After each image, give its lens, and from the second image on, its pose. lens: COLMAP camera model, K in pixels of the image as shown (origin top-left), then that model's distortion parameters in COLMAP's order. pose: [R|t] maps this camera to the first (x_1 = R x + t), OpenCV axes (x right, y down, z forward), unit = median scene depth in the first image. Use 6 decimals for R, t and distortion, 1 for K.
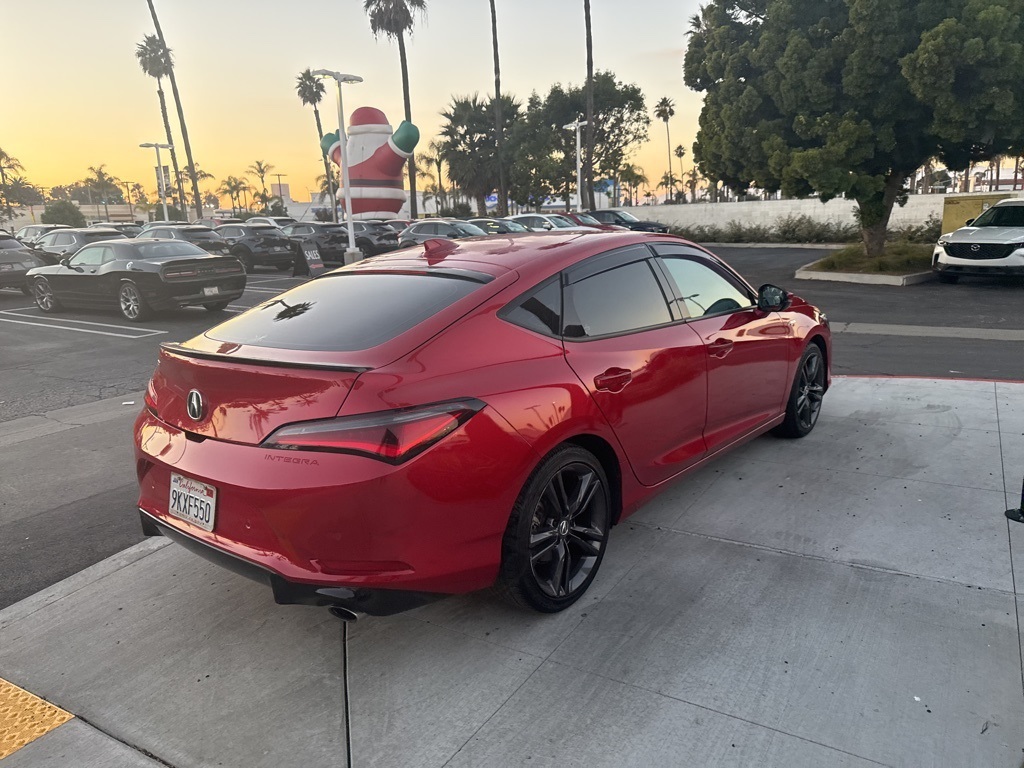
lens RADIAL K [[723.9, 0, 506.6], [0, 723.9, 382.8], [0, 0, 1]] dist [0.012783, -0.016432]
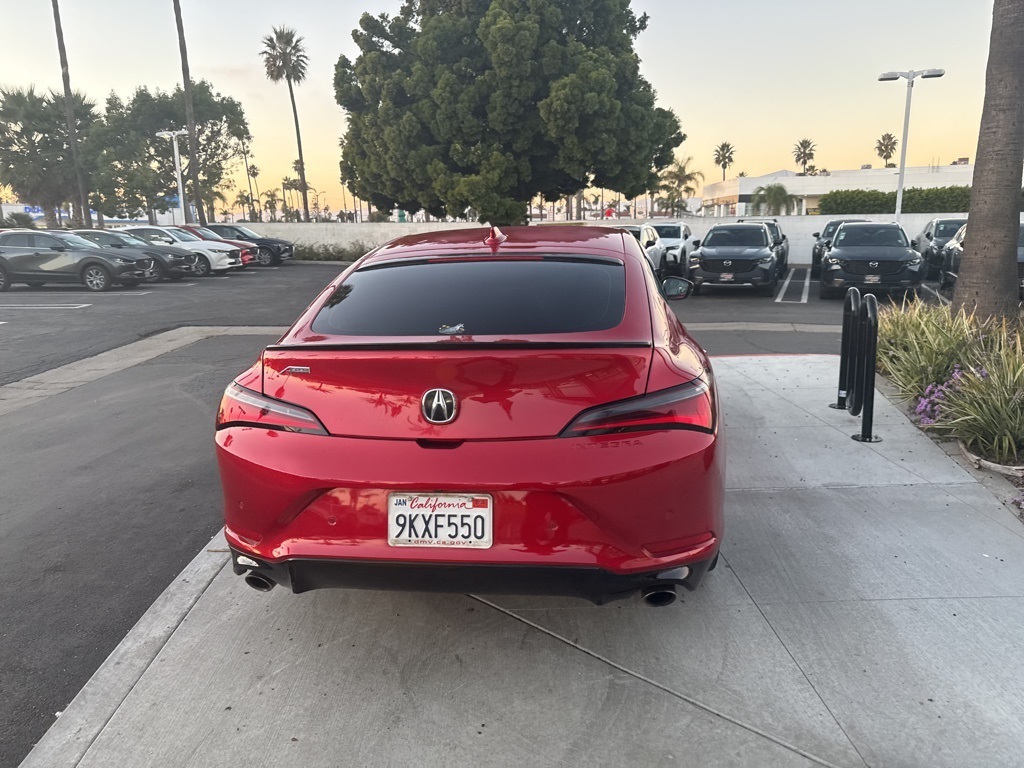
lens RADIAL K [[720.5, 0, 505.8], [0, 720.5, 374.6], [0, 0, 1]] dist [0.033901, -0.044371]
pose [[0.848164, -0.081179, 0.523476, -0.138233], [0.101575, 0.994774, -0.010312, 0.002071], [-0.519903, 0.061919, 0.851978, 0.042270]]
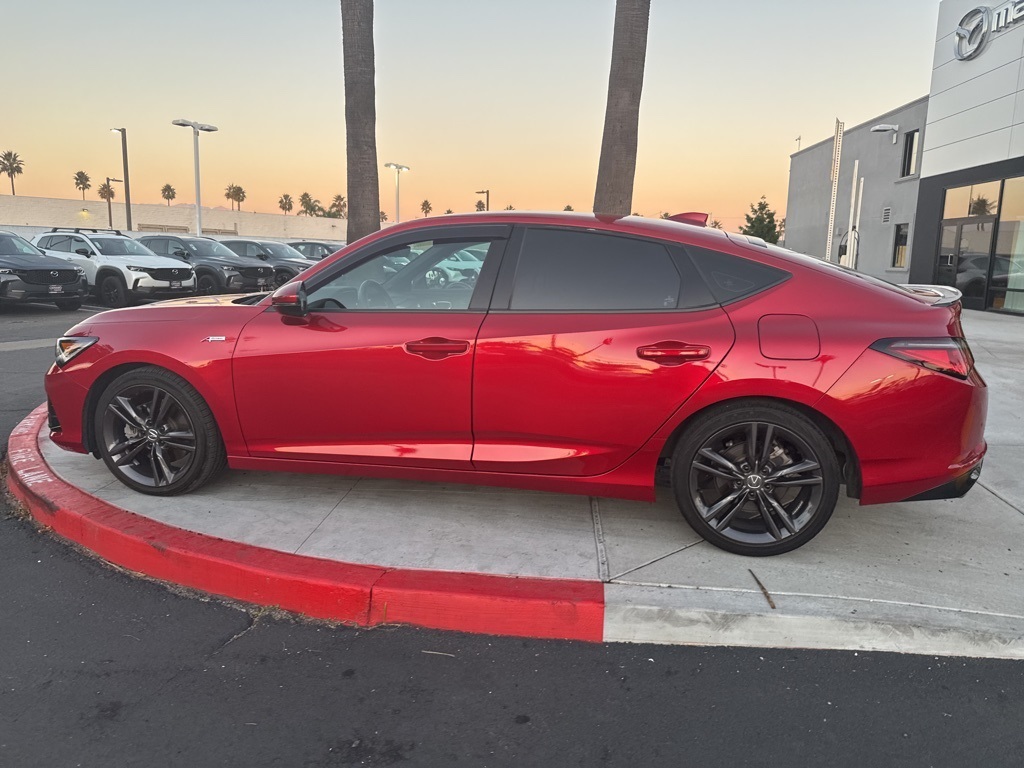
lens RADIAL K [[720.5, 0, 504.1], [0, 720.5, 379.1], [0, 0, 1]] dist [0.033901, -0.044371]
pose [[-0.459174, -0.129905, 0.878797, -0.221383], [0.189785, 0.952066, 0.239900, -0.063619], [-0.867837, 0.276938, -0.412510, 0.406092]]
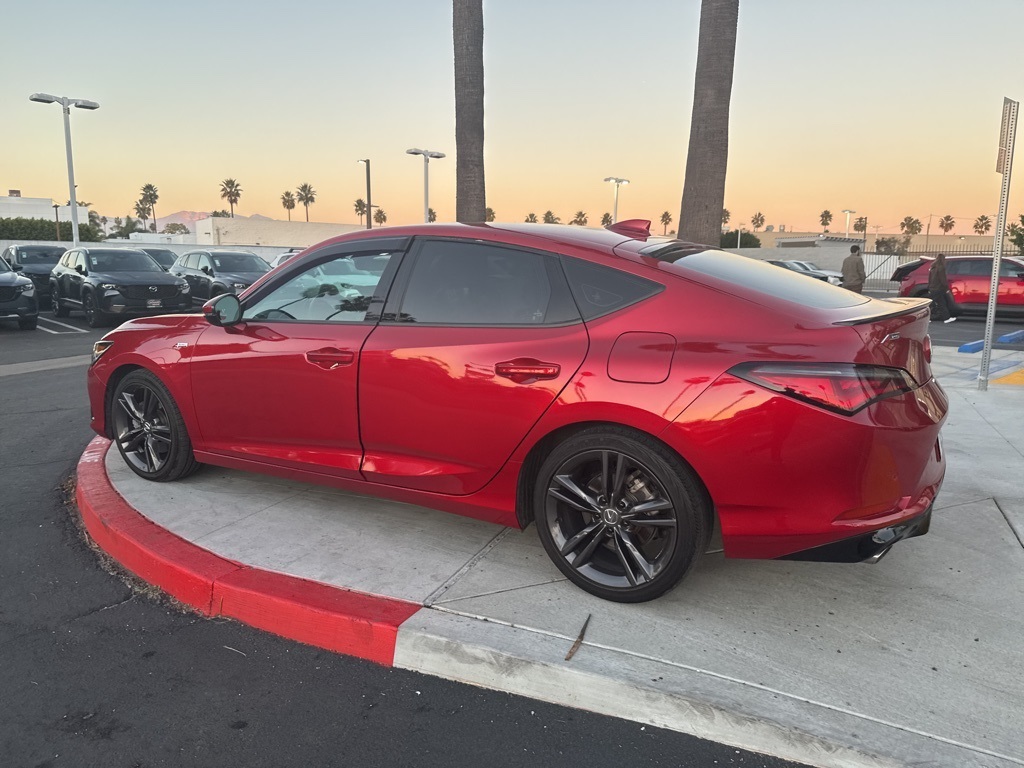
lens RADIAL K [[720.5, 0, 503.5], [0, 720.5, 378.0], [0, 0, 1]] dist [0.033901, -0.044371]
pose [[-0.147488, -0.124407, 0.981209, -0.248729], [0.215085, 0.964282, 0.154591, -0.041713], [-0.965394, 0.233843, -0.115462, 0.307708]]
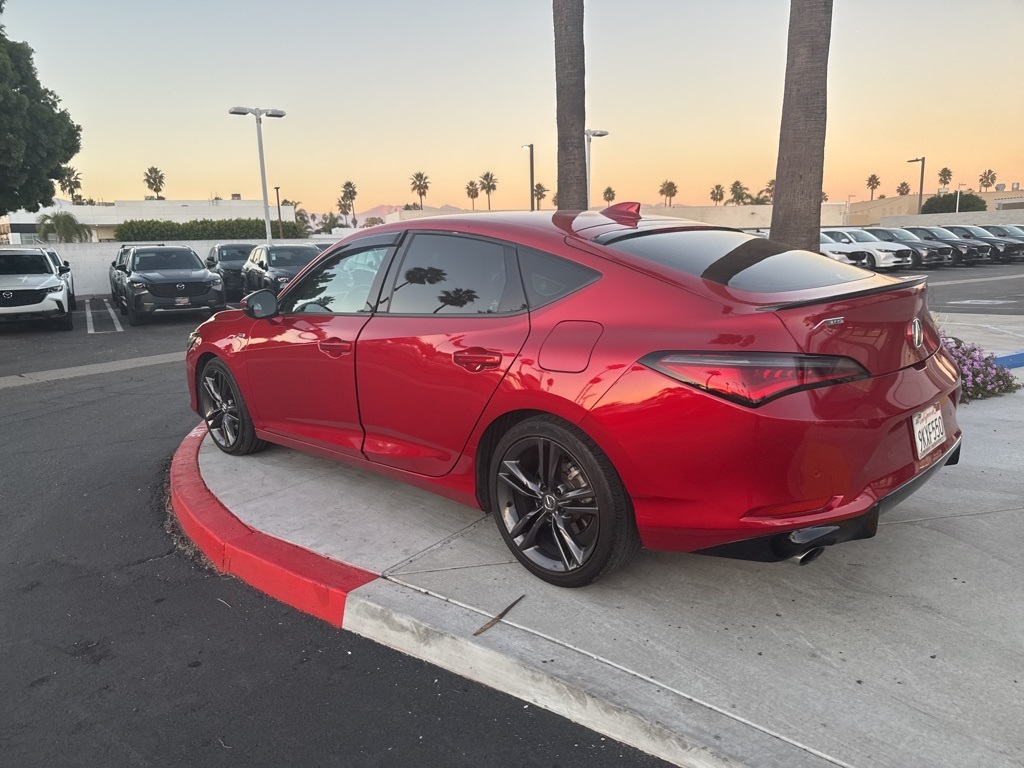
lens RADIAL K [[720.5, 0, 504.4], [0, 720.5, 388.2], [0, 0, 1]] dist [0.033901, -0.044371]
pose [[0.098038, -0.162736, 0.981787, -0.256511], [0.248565, 0.959276, 0.134183, -0.029917], [-0.963641, 0.230883, 0.134496, 0.248066]]
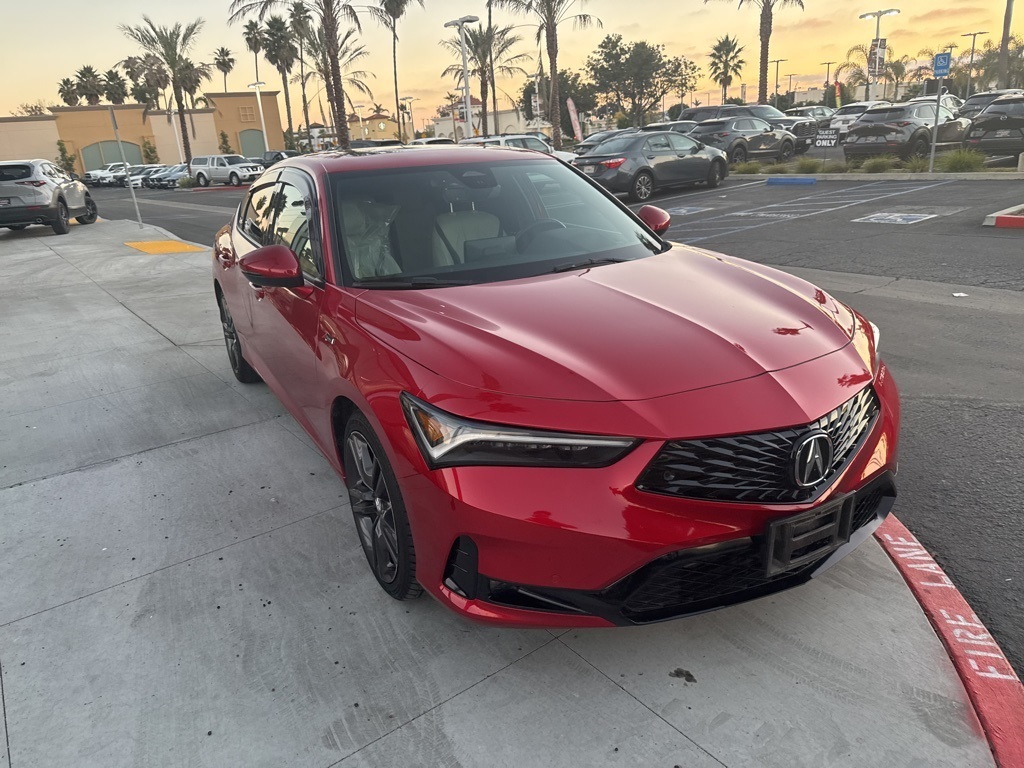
lens RADIAL K [[720.5, 0, 513.0], [0, 720.5, 384.6], [0, 0, 1]] dist [0.033901, -0.044371]
pose [[-0.356438, 0.356044, -0.863820, 0.262589], [-0.132339, 0.895984, 0.423909, -0.097083], [0.924899, 0.265414, -0.272244, 0.404074]]
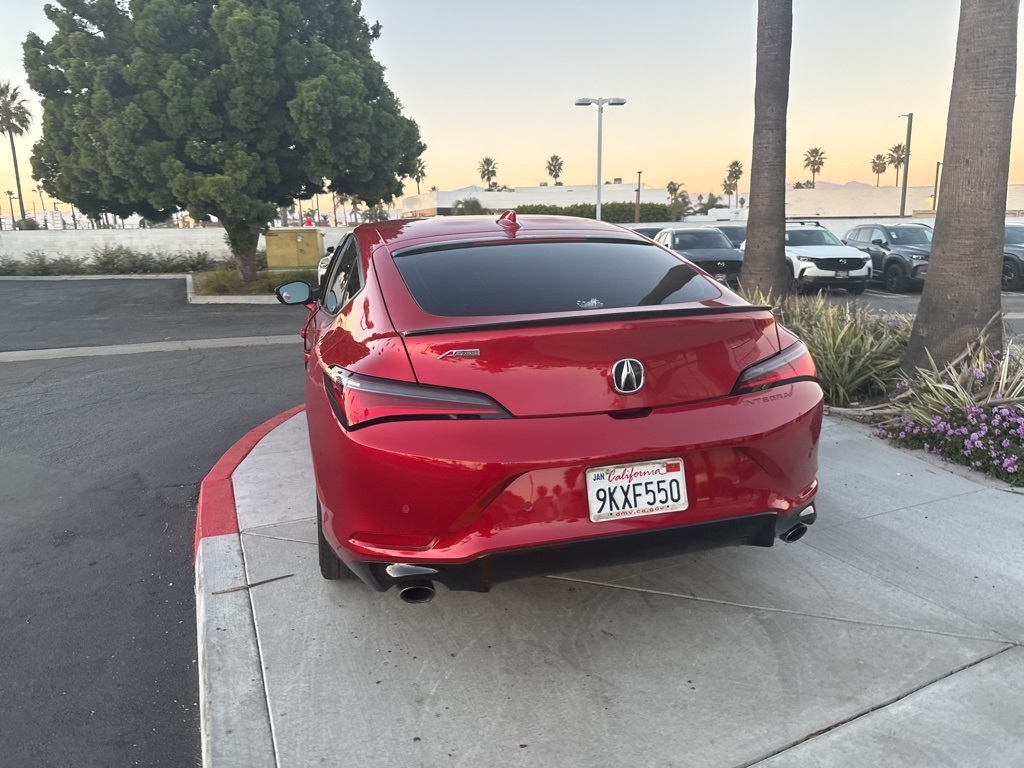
lens RADIAL K [[720.5, 0, 503.2], [0, 720.5, 375.6], [0, 0, 1]] dist [0.033901, -0.044371]
pose [[0.573065, -0.131931, 0.808820, -0.206511], [0.179717, 0.983164, 0.033036, -0.003937], [-0.799561, 0.126427, 0.587127, 0.107794]]
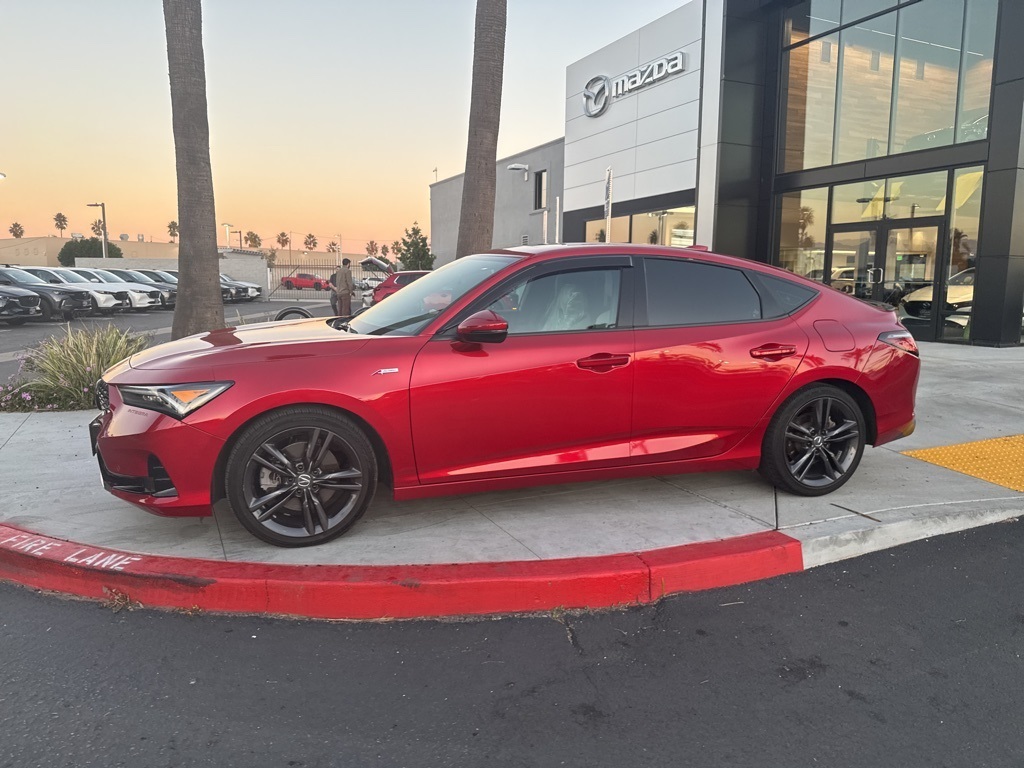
lens RADIAL K [[720.5, 0, 505.6], [0, 720.5, 377.5], [0, 0, 1]] dist [0.033901, -0.044371]
pose [[-0.838066, -0.048246, 0.543432, -0.128279], [0.138395, 0.944701, 0.297300, -0.098179], [-0.527724, 0.324365, -0.785044, 0.546919]]
